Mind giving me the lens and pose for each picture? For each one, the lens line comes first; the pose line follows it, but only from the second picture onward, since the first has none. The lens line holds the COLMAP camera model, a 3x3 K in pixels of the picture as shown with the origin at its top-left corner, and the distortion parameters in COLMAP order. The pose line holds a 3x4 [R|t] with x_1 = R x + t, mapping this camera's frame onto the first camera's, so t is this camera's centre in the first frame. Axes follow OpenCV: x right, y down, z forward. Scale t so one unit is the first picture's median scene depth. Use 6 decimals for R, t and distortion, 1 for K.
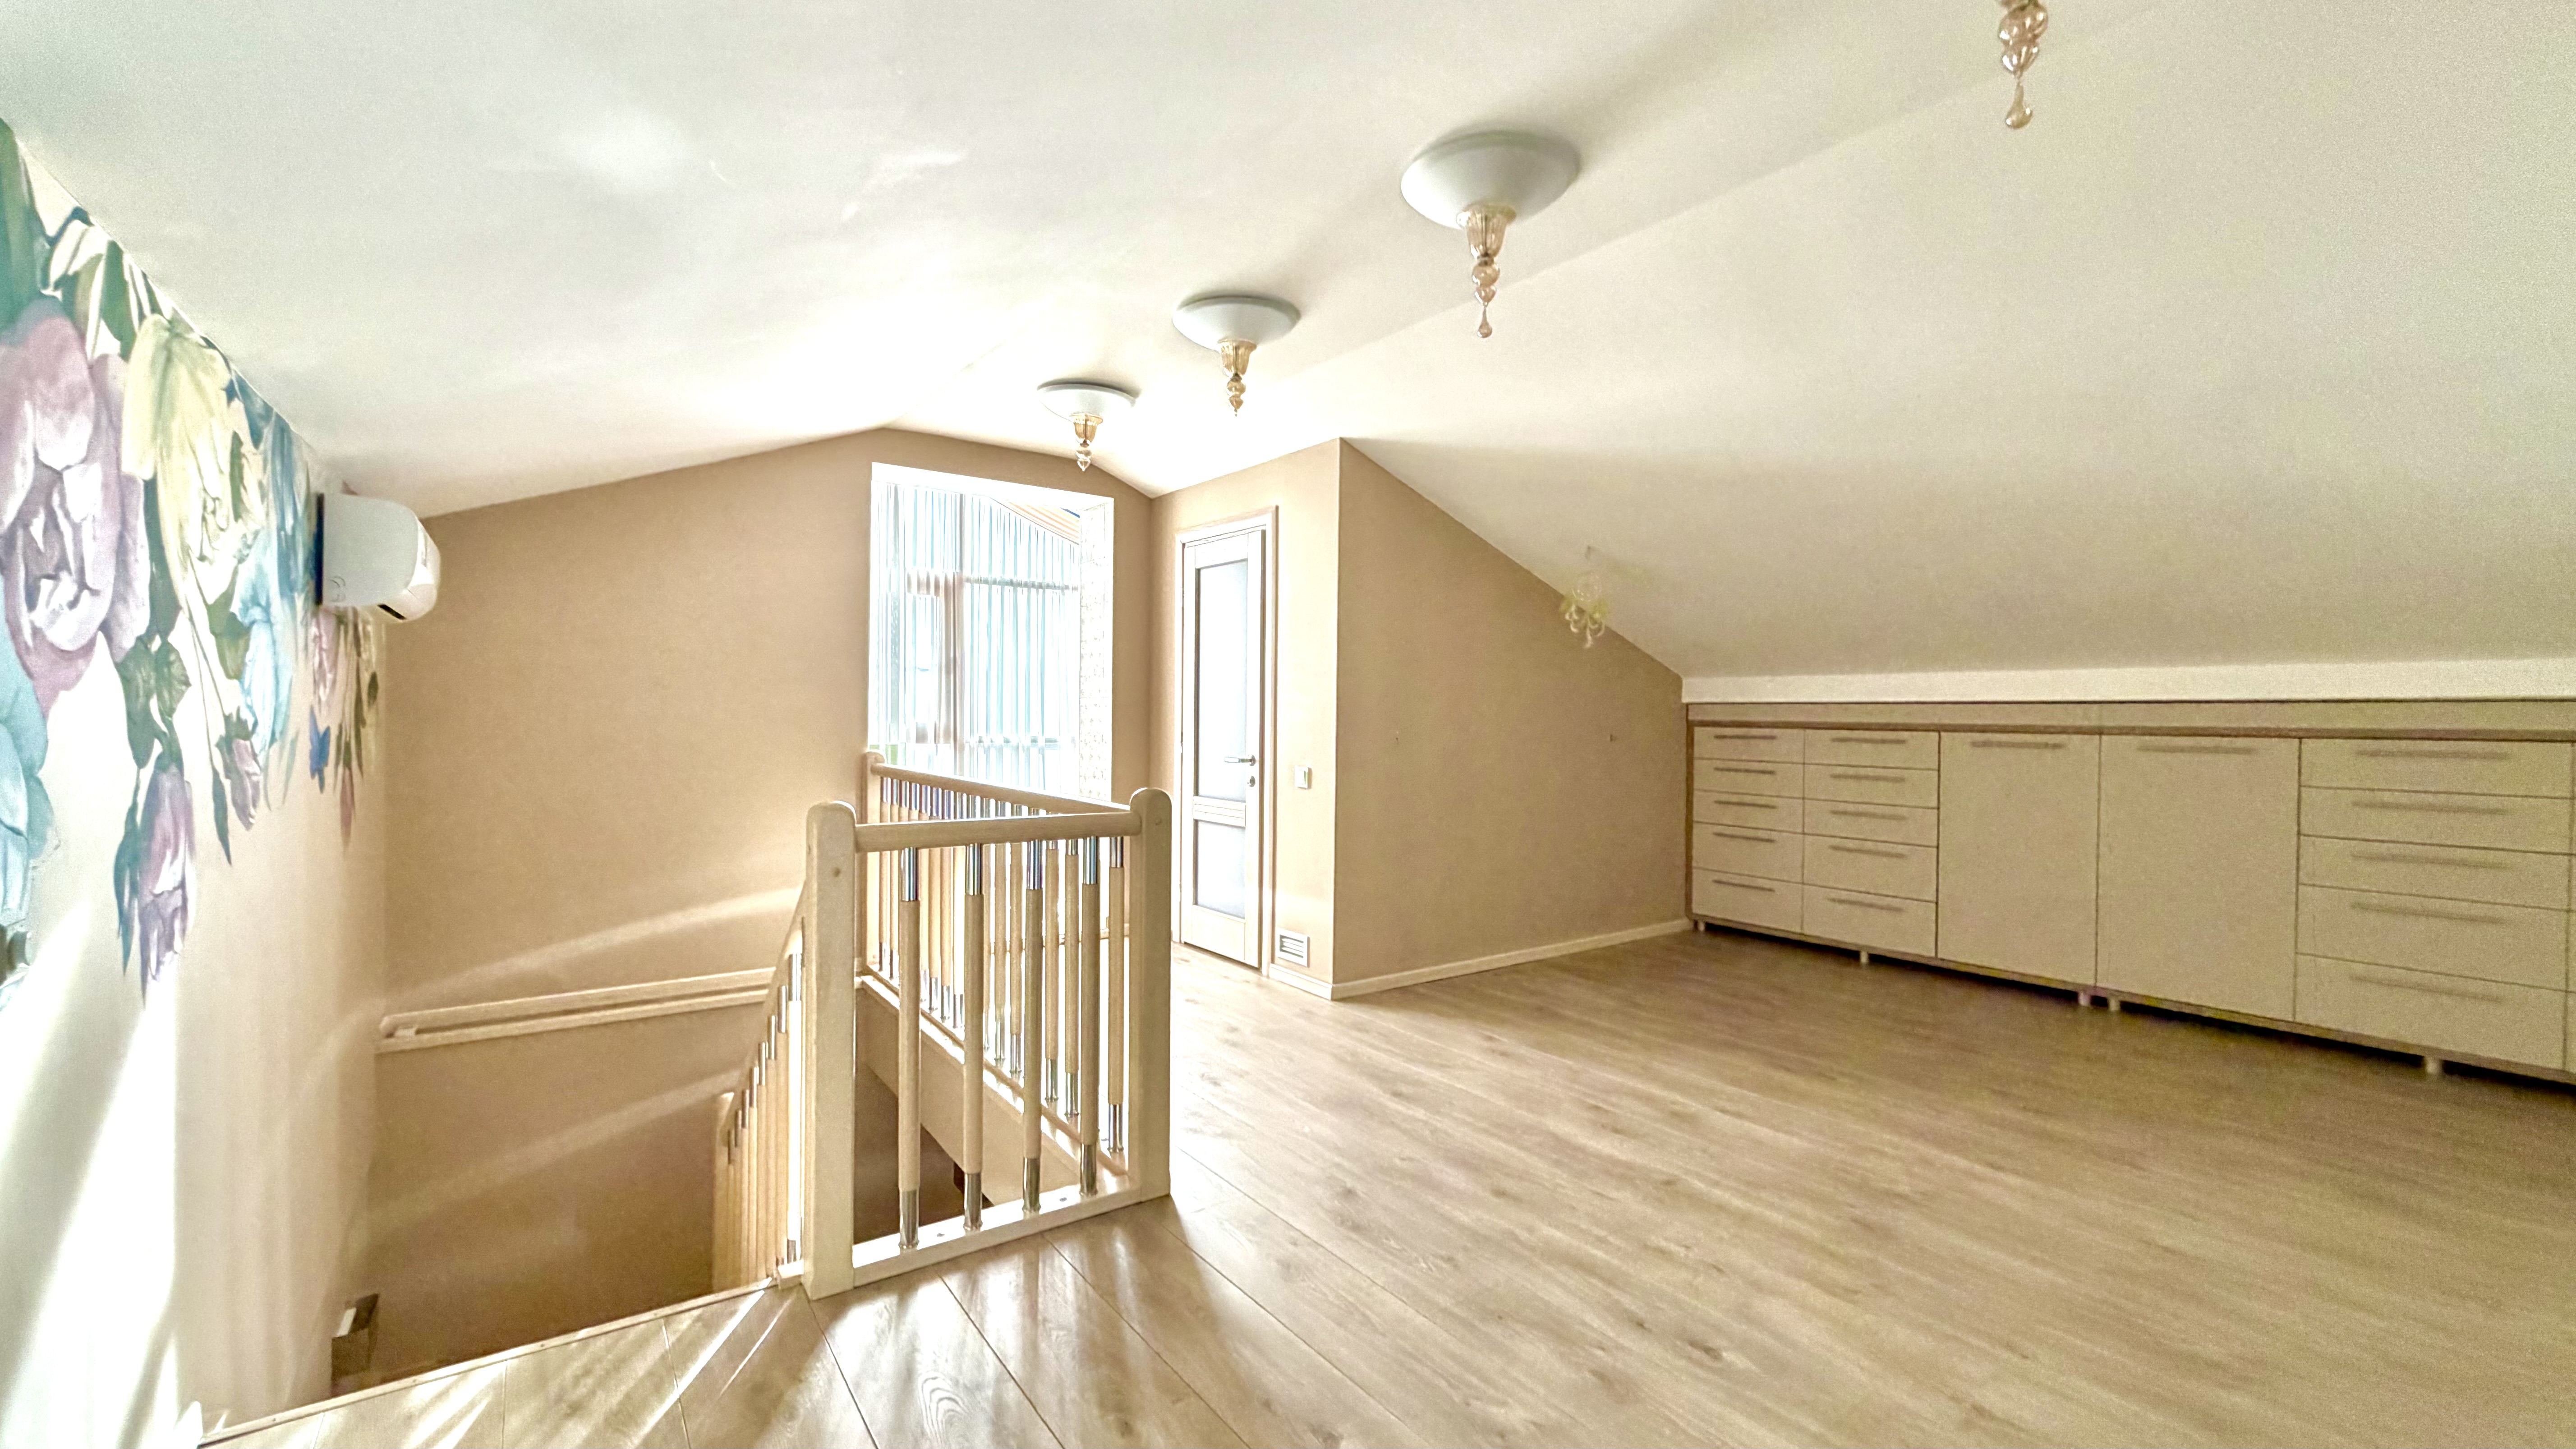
lens RADIAL K [[1027.5, 0, 1280.3], [0, 1027.5, 724.7], [0, 0, 1]] dist [-0.001063, 0.000307]
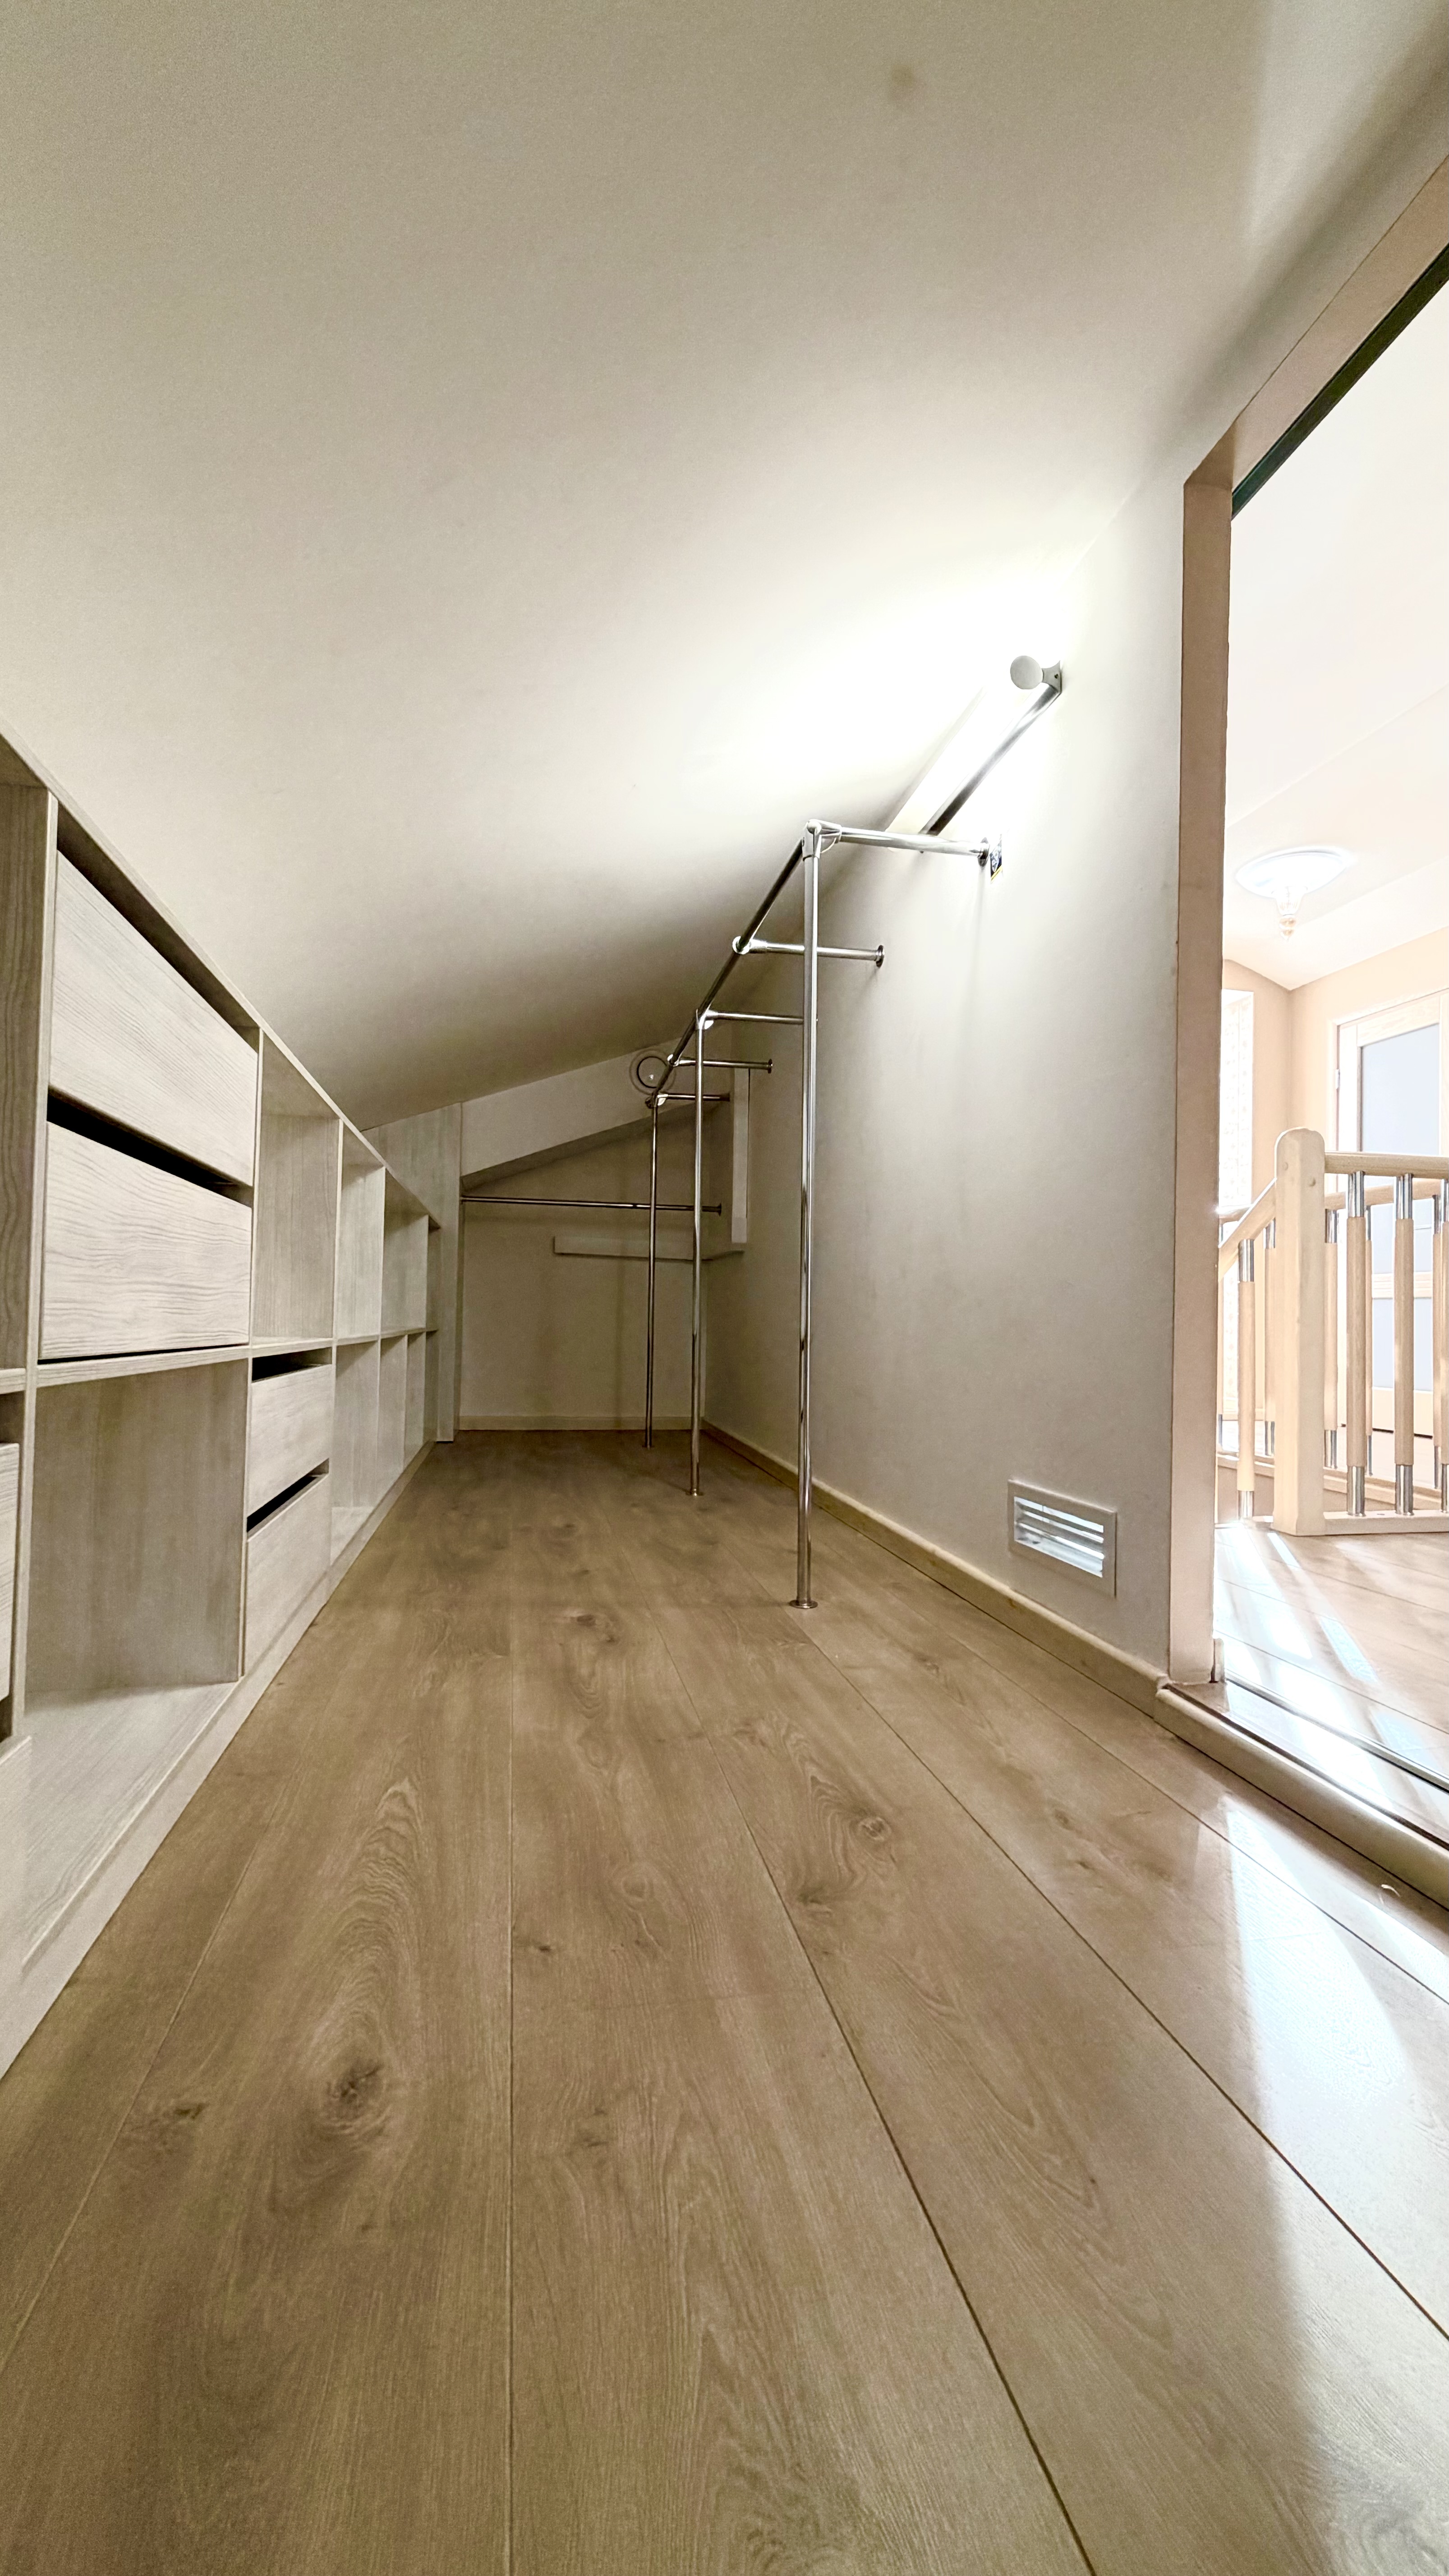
lens RADIAL K [[1027.5, 0, 724.5], [0, 1027.5, 1288.0], [0, 0, 1]] dist [-0.001063, 0.000307]
pose [[-0.912250, -0.016985, 0.409281, -0.041459], [-0.027934, 0.999394, -0.020788, 0.195466], [-0.408680, -0.030397, -0.912171, 1.075249]]
